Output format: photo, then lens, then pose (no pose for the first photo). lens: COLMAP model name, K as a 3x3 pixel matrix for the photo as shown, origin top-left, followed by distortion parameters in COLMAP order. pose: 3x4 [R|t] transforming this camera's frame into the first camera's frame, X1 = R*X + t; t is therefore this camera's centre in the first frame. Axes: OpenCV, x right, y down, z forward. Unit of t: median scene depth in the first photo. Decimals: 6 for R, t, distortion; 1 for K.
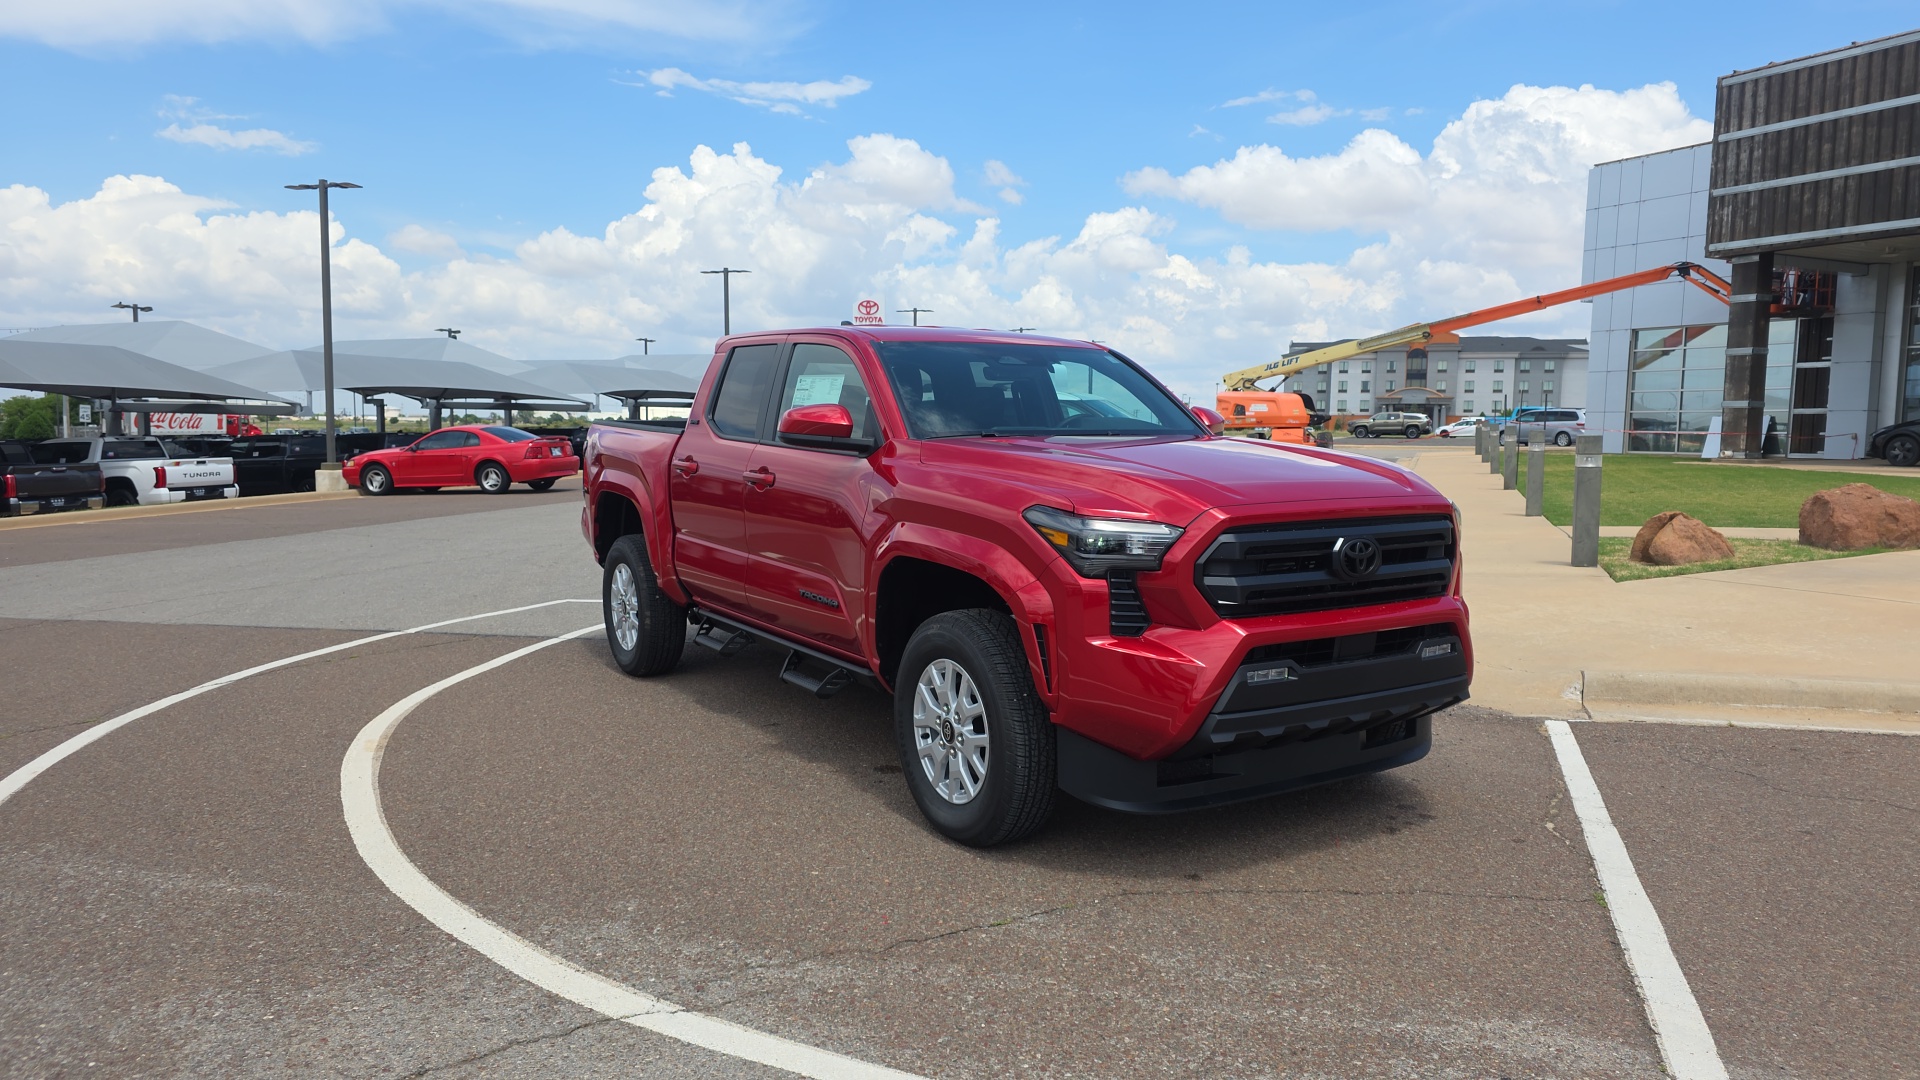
lens RADIAL K [[1287.7, 0, 1030.6], [0, 1287.7, 543.5], [0, 0, 1]] dist [0.057282, -0.056914]
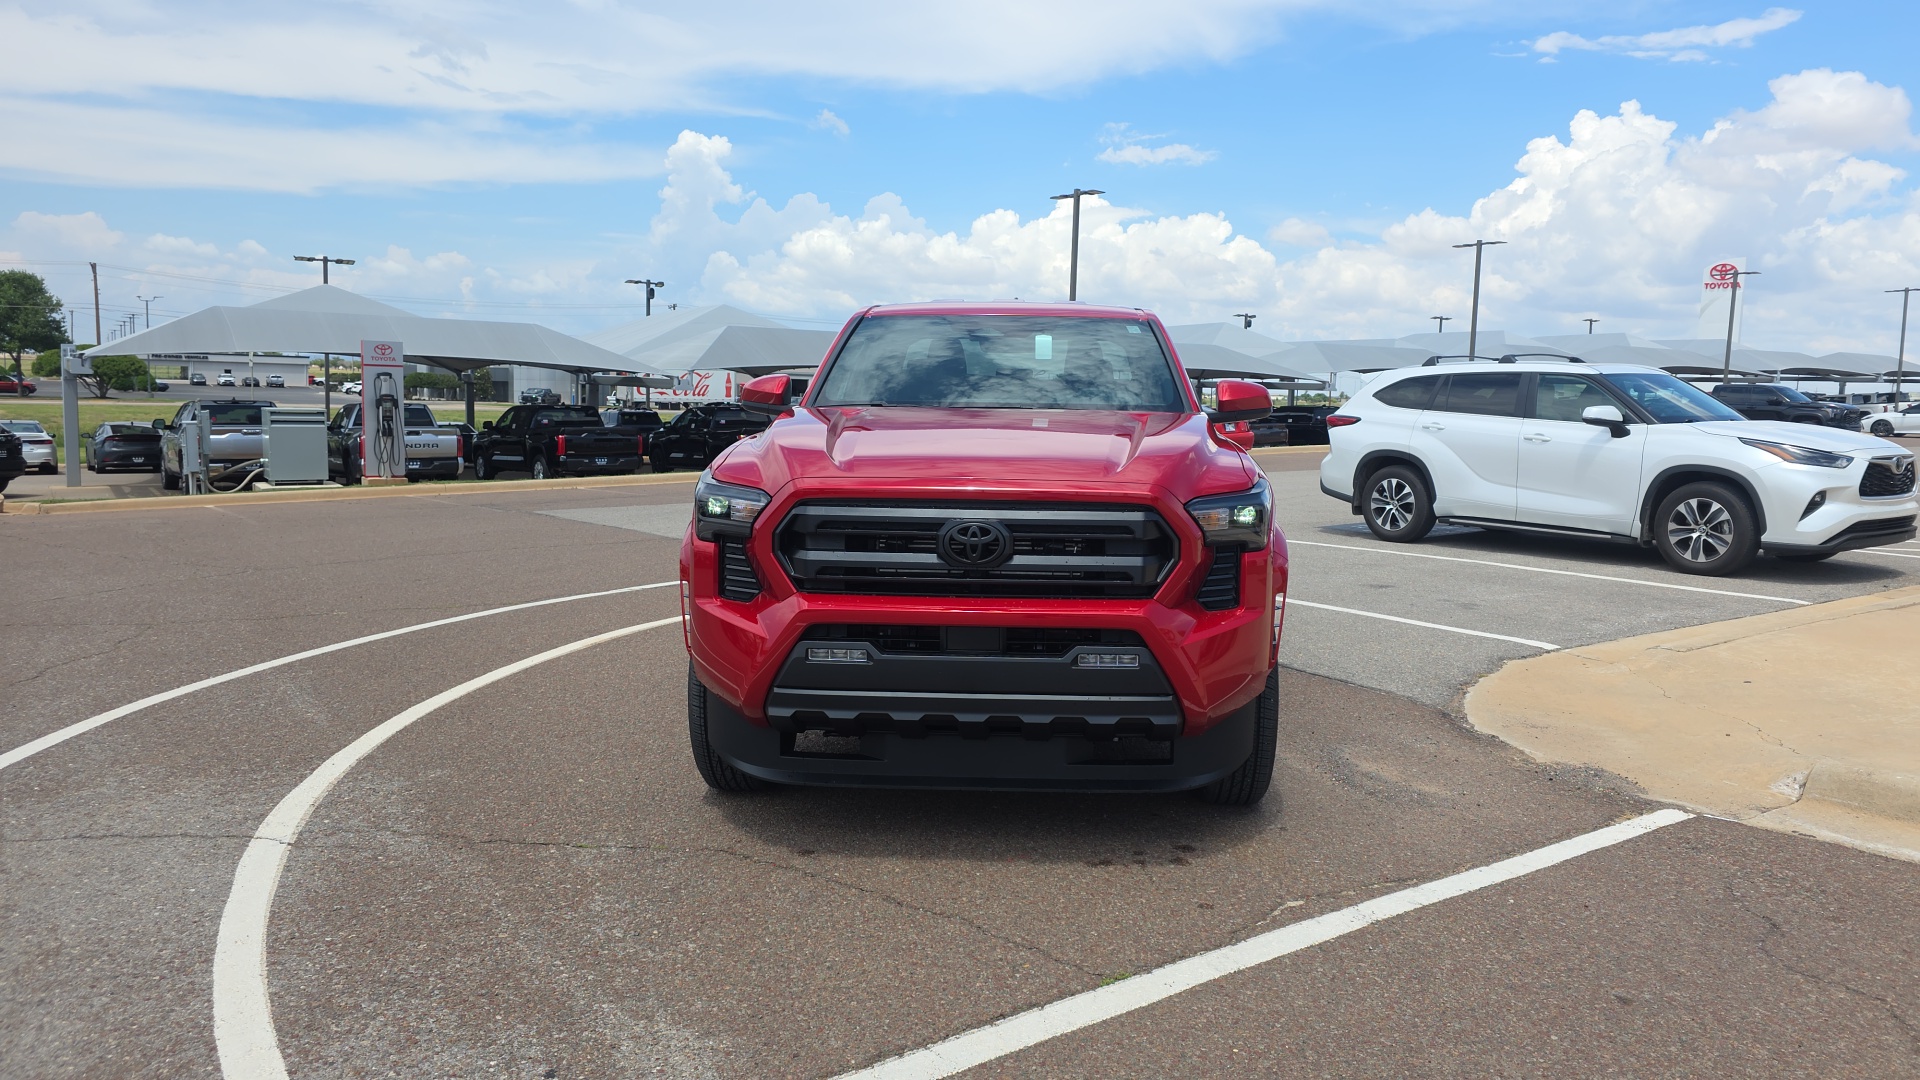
lens RADIAL K [[1287.7, 0, 1030.6], [0, 1287.7, 543.5], [0, 0, 1]] dist [0.057282, -0.056914]
pose [[0.809713, 0.076347, -0.581838, 0.375535], [-0.067247, 0.997041, 0.037245, -0.011542], [0.582960, 0.008969, 0.812452, 0.135704]]
